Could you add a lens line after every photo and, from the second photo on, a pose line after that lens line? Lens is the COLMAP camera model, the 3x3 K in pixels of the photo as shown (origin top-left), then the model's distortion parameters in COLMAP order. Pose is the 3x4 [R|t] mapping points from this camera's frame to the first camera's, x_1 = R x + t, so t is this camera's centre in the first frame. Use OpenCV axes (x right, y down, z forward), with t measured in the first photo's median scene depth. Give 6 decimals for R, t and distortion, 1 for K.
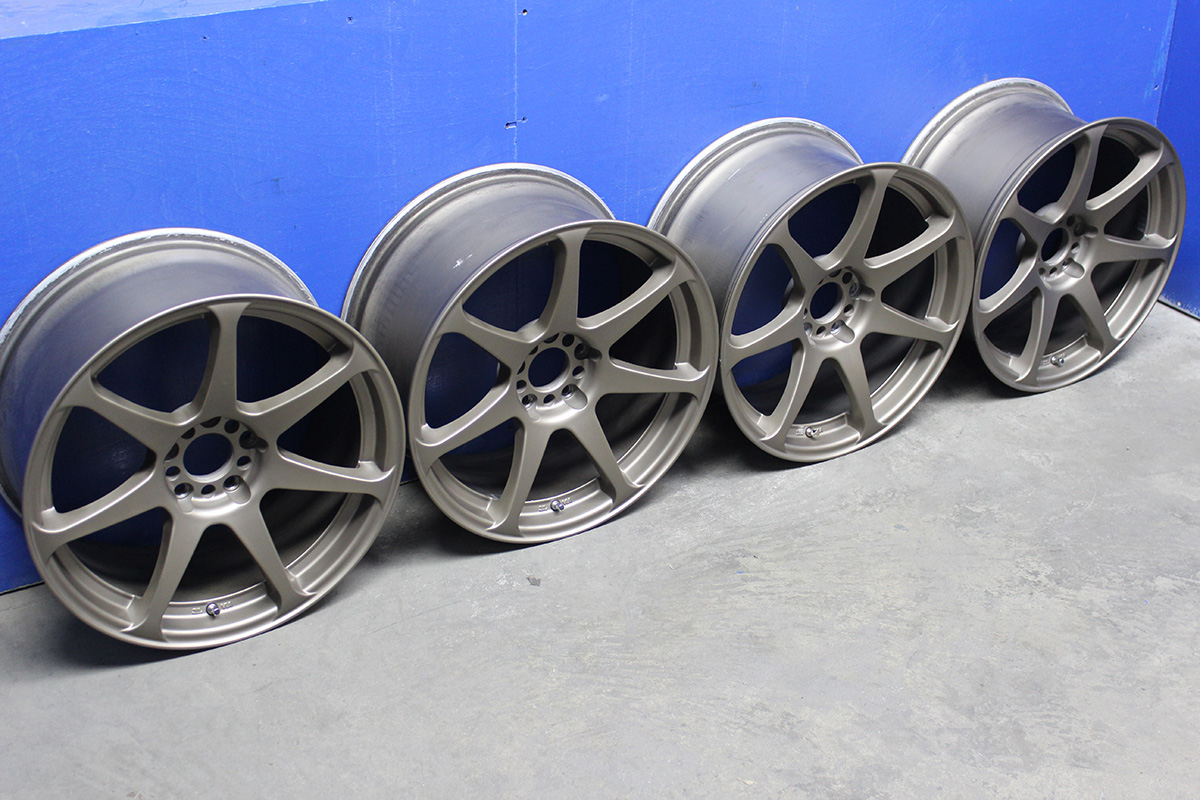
lens RADIAL K [[1579.4, 0, 600.0], [0, 1579.4, 400.0], [0, 0, 1]] dist [-0.020964, 0.006322]
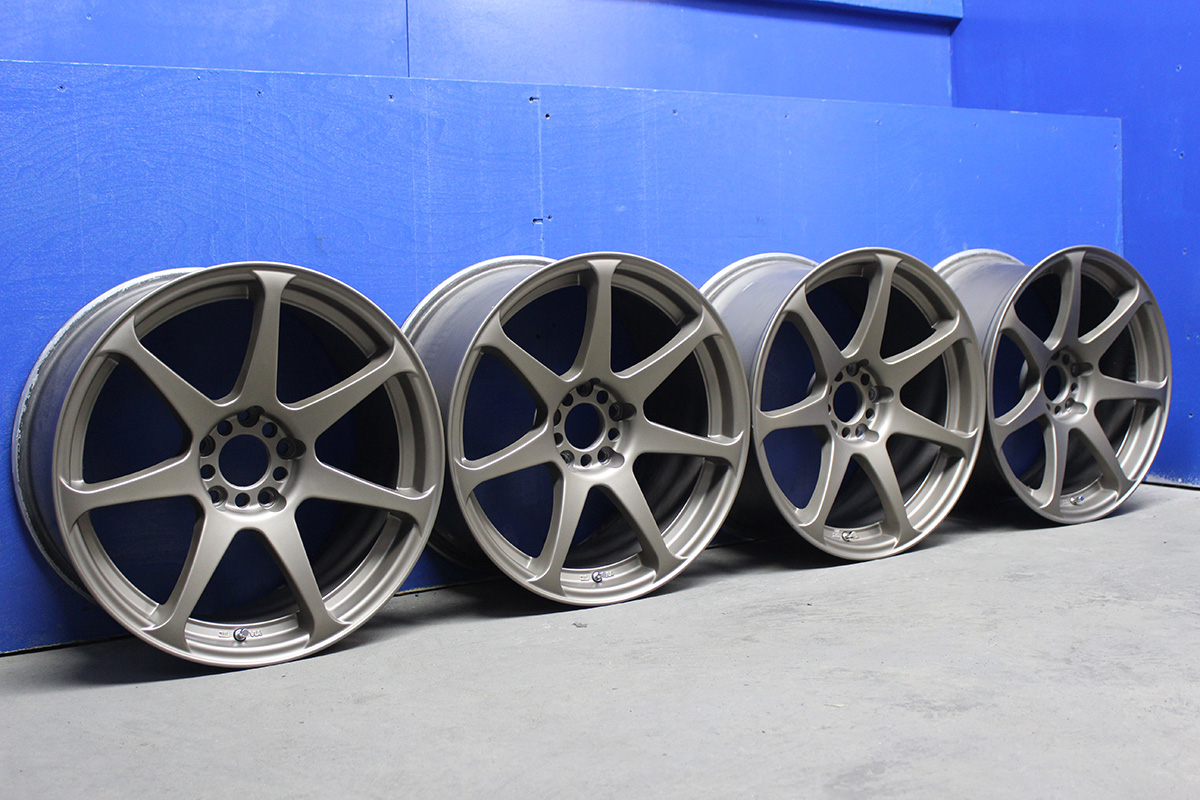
lens RADIAL K [[1440.6, 0, 600.0], [0, 1440.6, 400.0], [0, 0, 1]] dist [-0.039726, -0.003518]
pose [[0.998584, -0.049611, 0.019224, -0.038039], [0.053155, 0.914546, -0.400974, 0.322030], [0.002312, 0.401428, 0.915888, 0.148567]]
